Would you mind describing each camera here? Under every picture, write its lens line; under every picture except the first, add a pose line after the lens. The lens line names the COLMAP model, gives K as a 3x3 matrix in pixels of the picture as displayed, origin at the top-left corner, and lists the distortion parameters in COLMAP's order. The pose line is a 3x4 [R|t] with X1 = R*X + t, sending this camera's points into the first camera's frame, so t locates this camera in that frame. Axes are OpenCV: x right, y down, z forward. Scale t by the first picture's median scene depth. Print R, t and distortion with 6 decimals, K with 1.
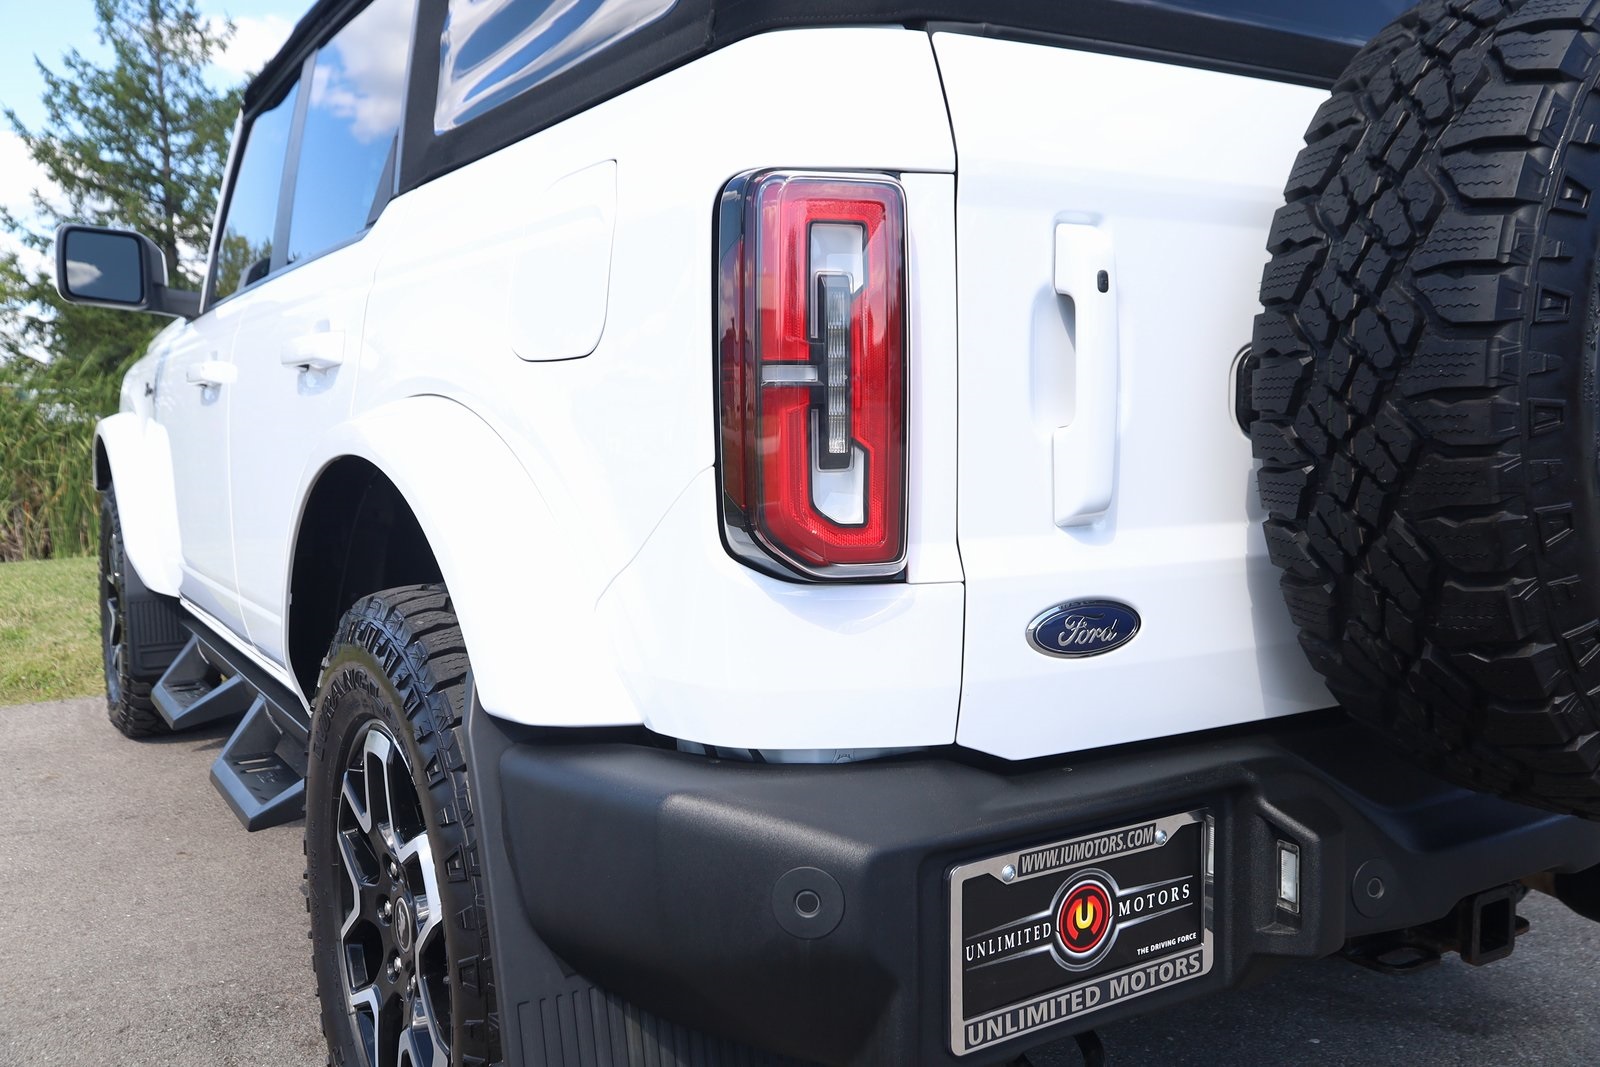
lens RADIAL K [[1363.6, 0, 800.0], [0, 1363.6, 520.3], [0, 0, 1]] dist [-0.070098, 0.150454]
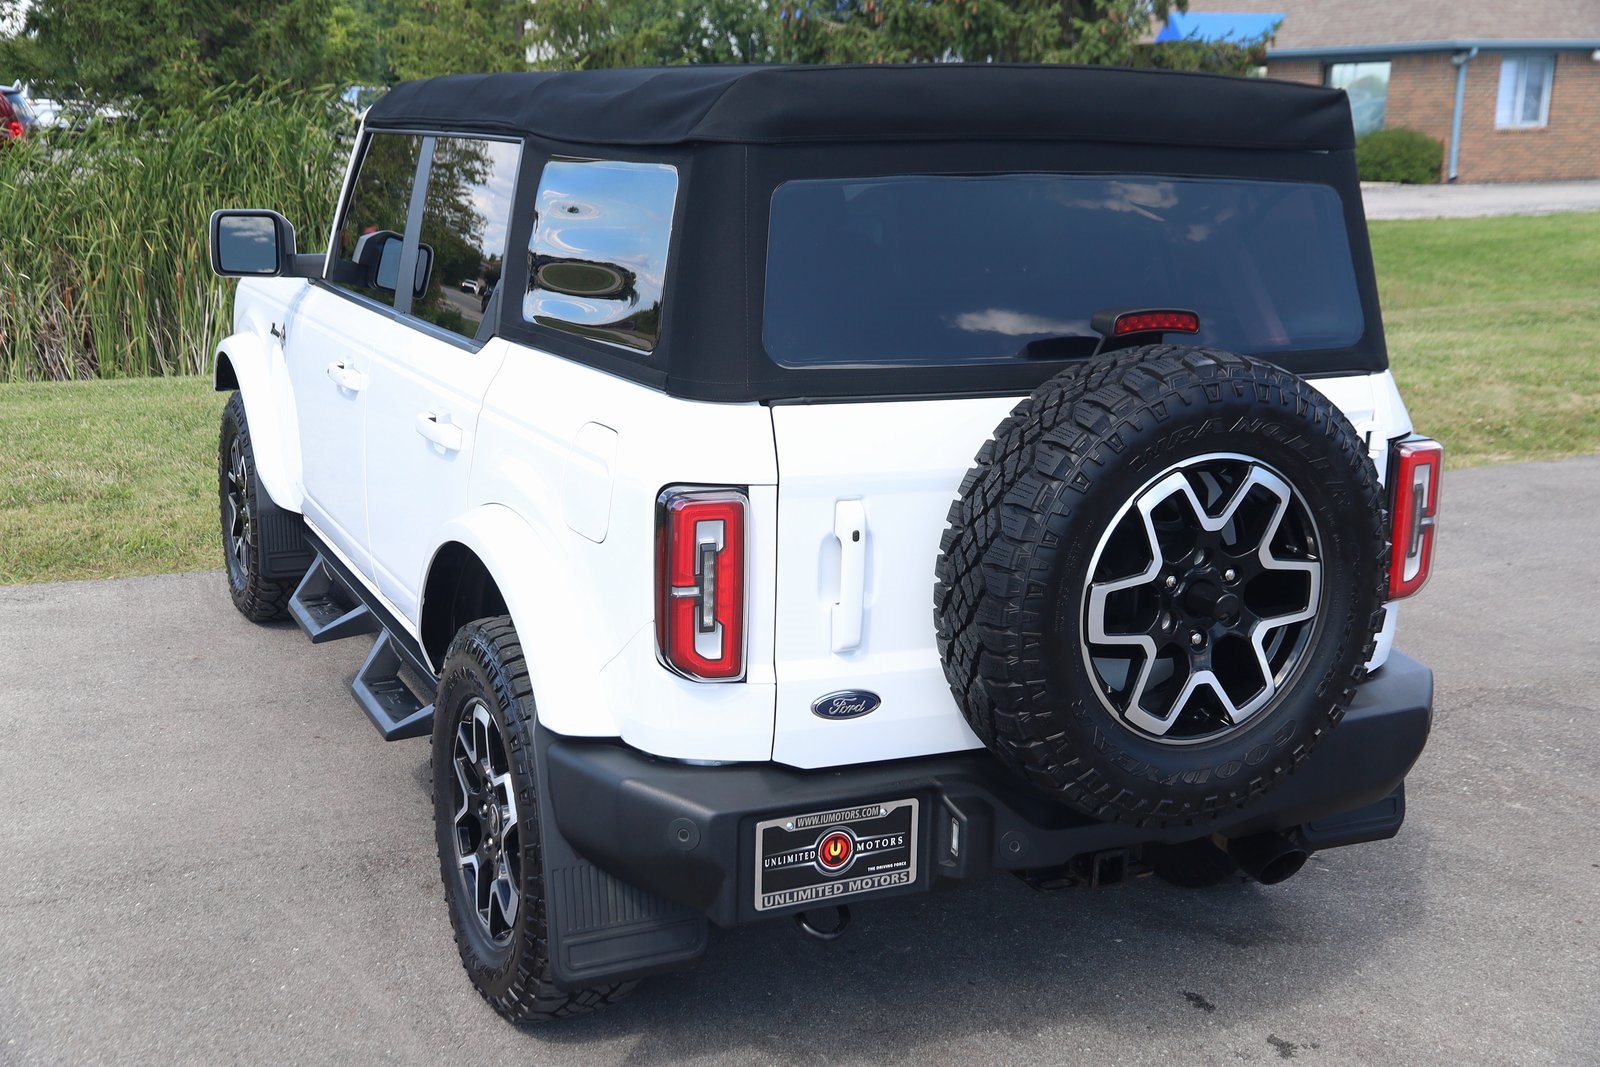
lens RADIAL K [[1804.2, 0, 801.7], [0, 1804.2, 522.9], [0, 0, 1]] dist [0.015442, 0.220677]
pose [[0.993033, 0.057660, -0.102764, 0.394981], [-0.042737, 0.988954, 0.141925, -0.536946], [0.109812, -0.136544, 0.984529, -1.495474]]
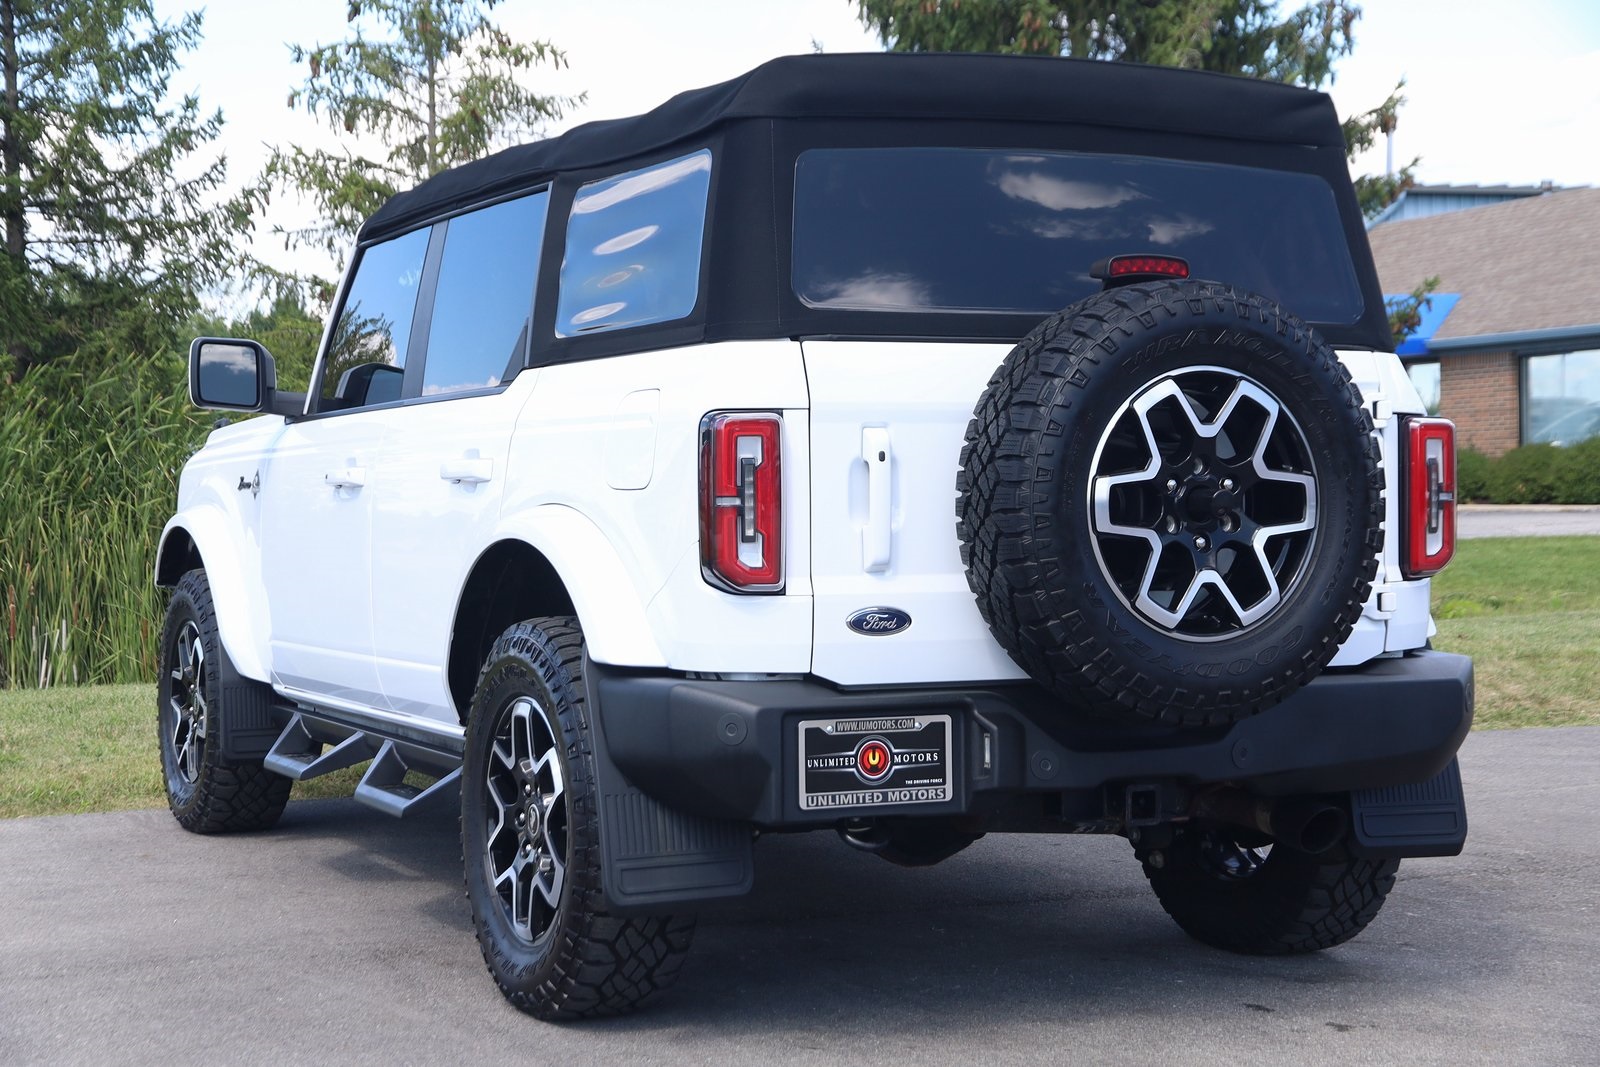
lens RADIAL K [[2619.1, 0, 800.0], [0, 2619.1, 533.5], [0, 0, 1]] dist [0.131773, 0.062045]
pose [[0.993124, 0.004538, -0.116980, 0.555056], [-0.011889, 0.997992, -0.062220, 0.194790], [0.116463, 0.063183, 0.991183, -2.967422]]
